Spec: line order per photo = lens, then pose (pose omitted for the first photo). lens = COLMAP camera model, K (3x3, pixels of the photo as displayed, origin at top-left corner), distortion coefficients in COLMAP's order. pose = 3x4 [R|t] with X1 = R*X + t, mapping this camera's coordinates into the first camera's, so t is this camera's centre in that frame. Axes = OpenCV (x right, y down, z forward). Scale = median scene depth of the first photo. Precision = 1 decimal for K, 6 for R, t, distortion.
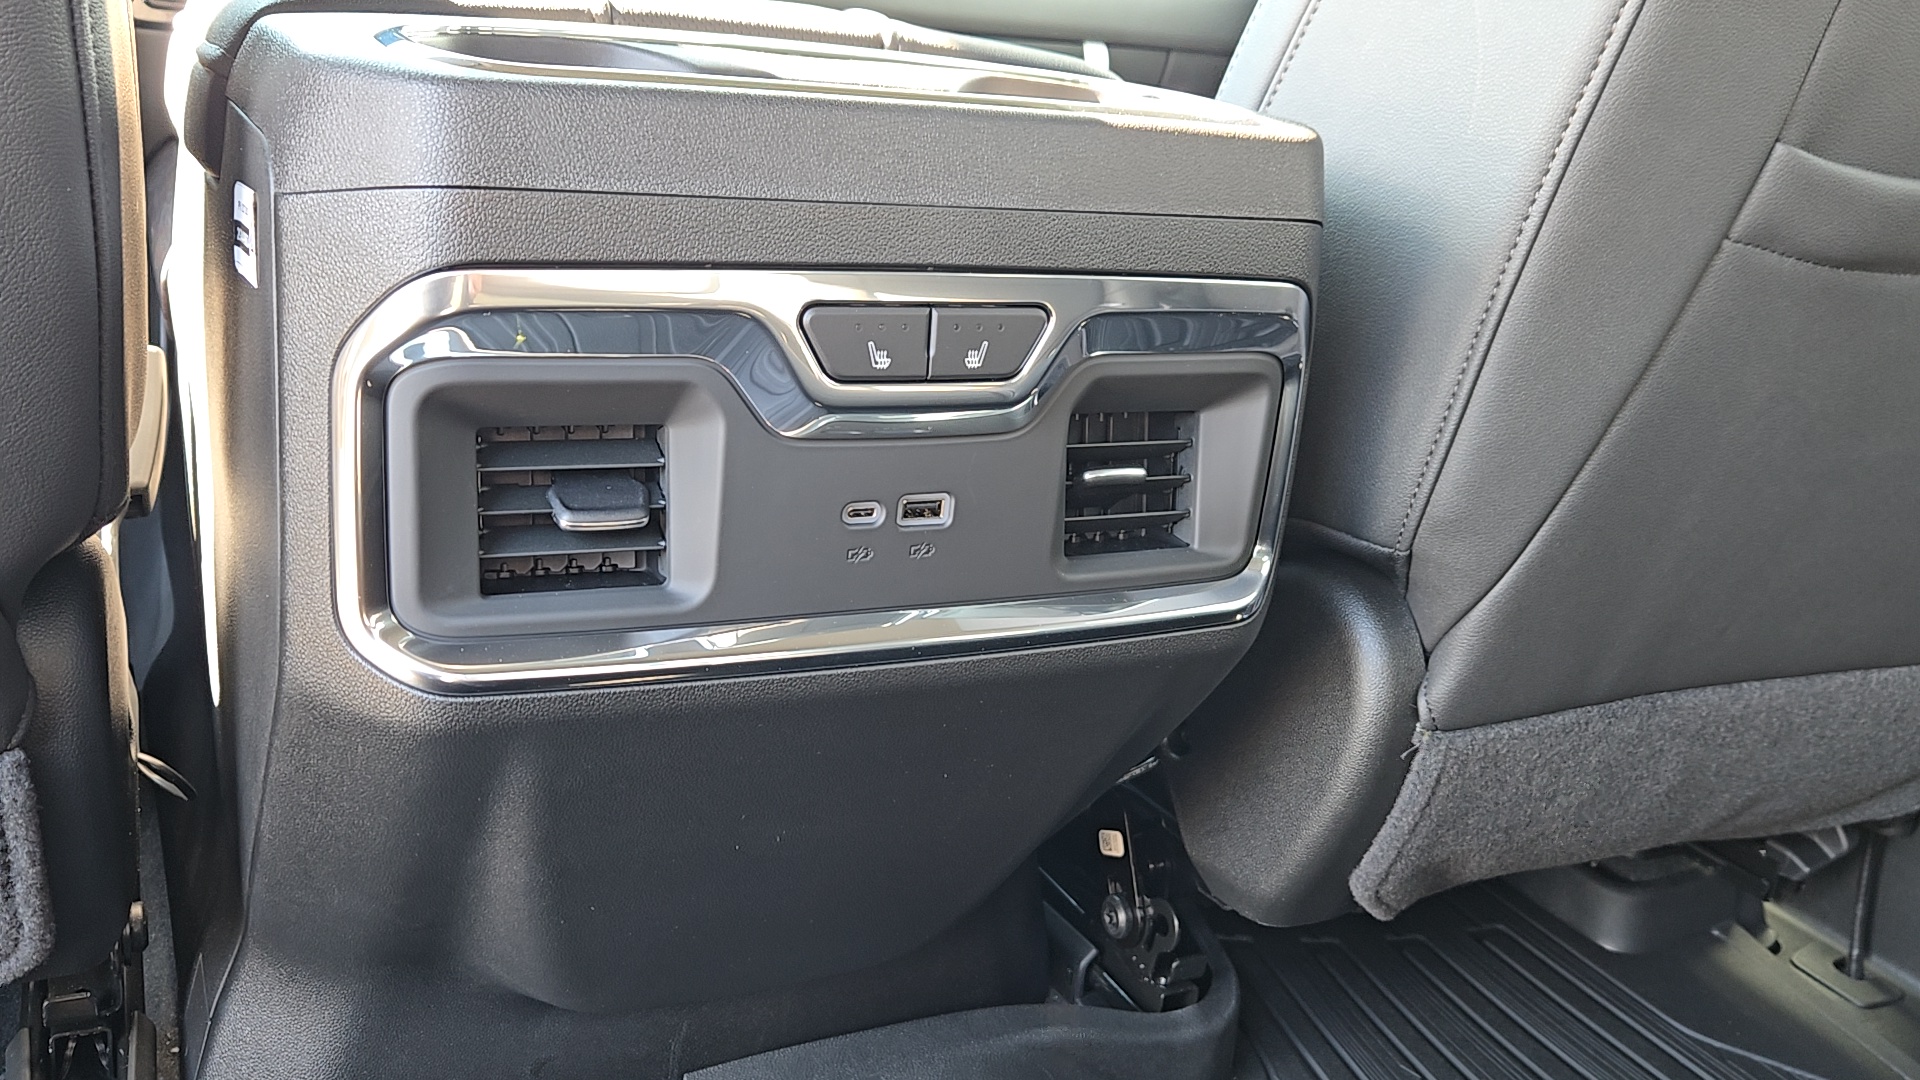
lens RADIAL K [[1604.3, 0, 950.1], [0, 1604.3, 541.2], [0, 0, 1]] dist [0.014216, -0.005809]
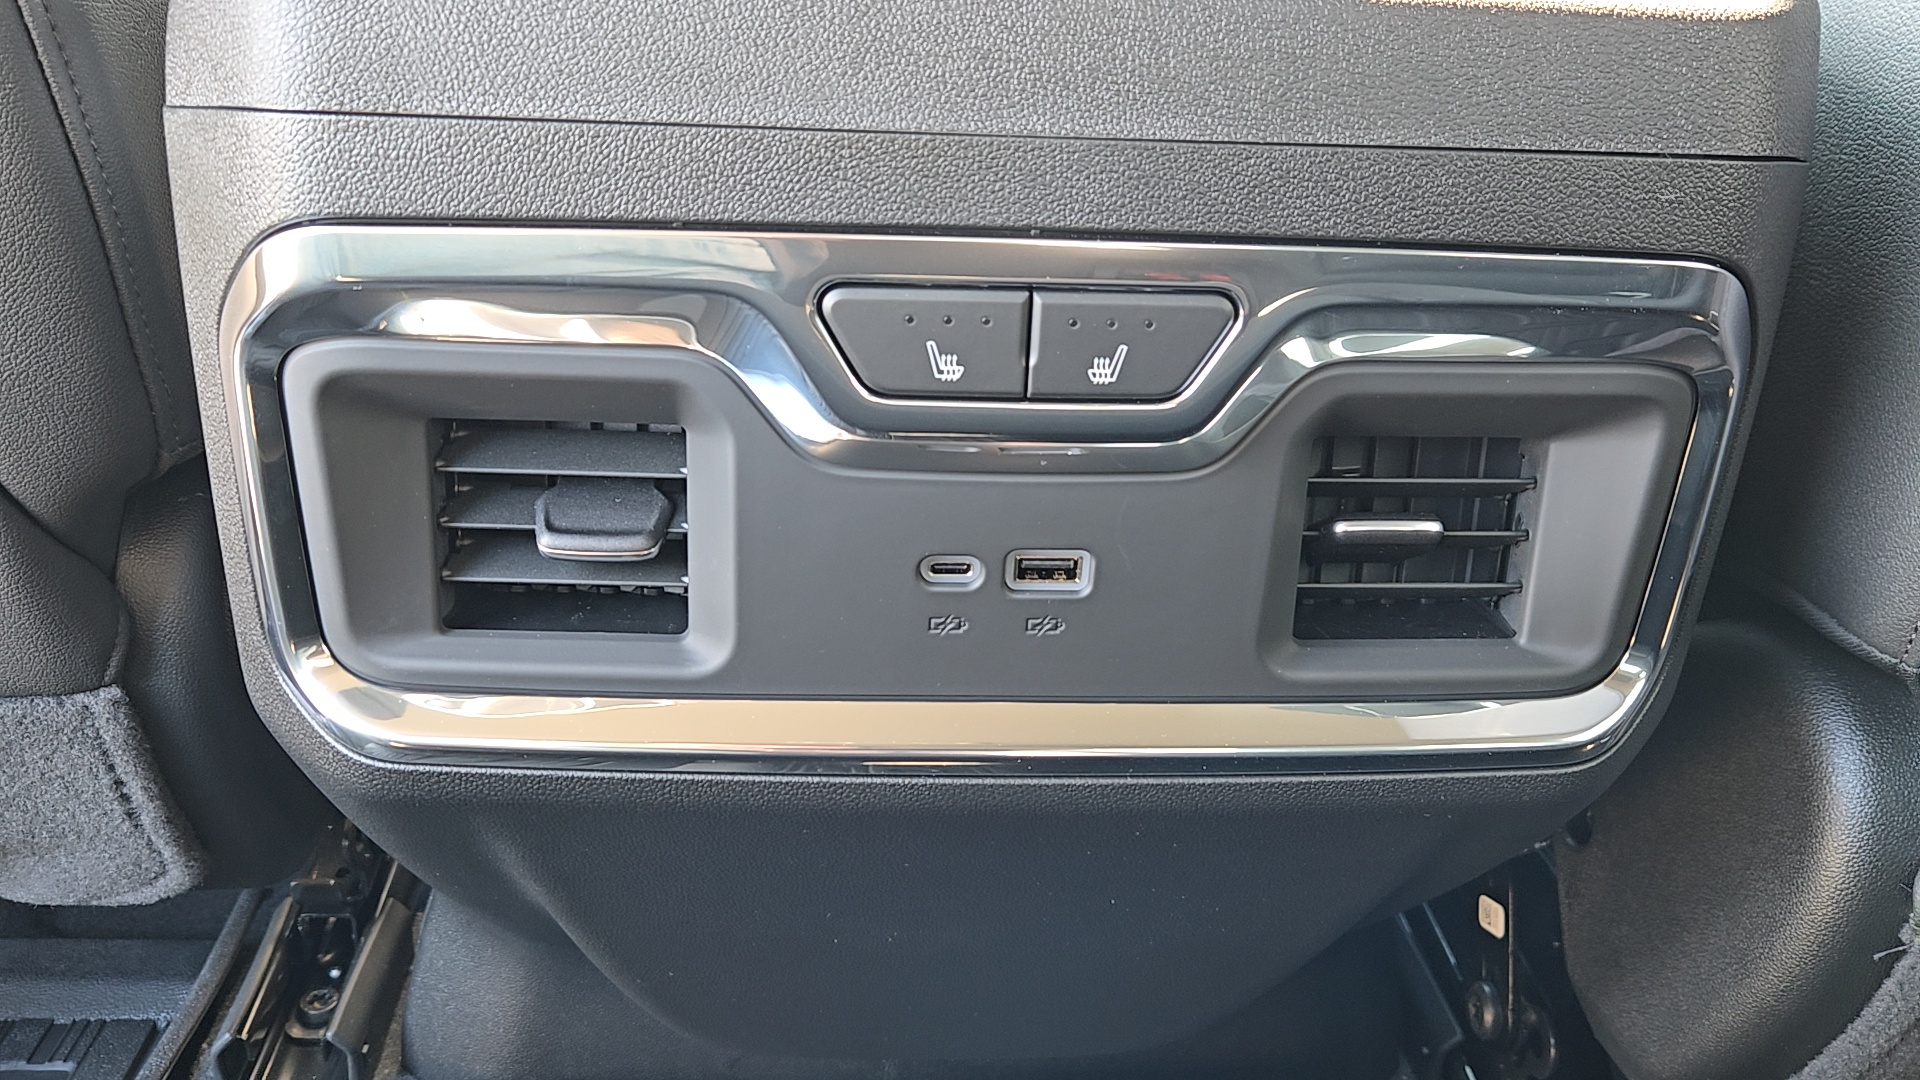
lens RADIAL K [[1624.1, 0, 960.0], [0, 1624.1, 540.0], [0, 0, 1]] dist [-0.001096, 0.001595]
pose [[0.925111, 0.127110, -0.357789, 0.201205], [-0.079768, 0.986334, 0.144159, -0.133265], [0.371224, -0.104823, 0.922608, 0.355486]]
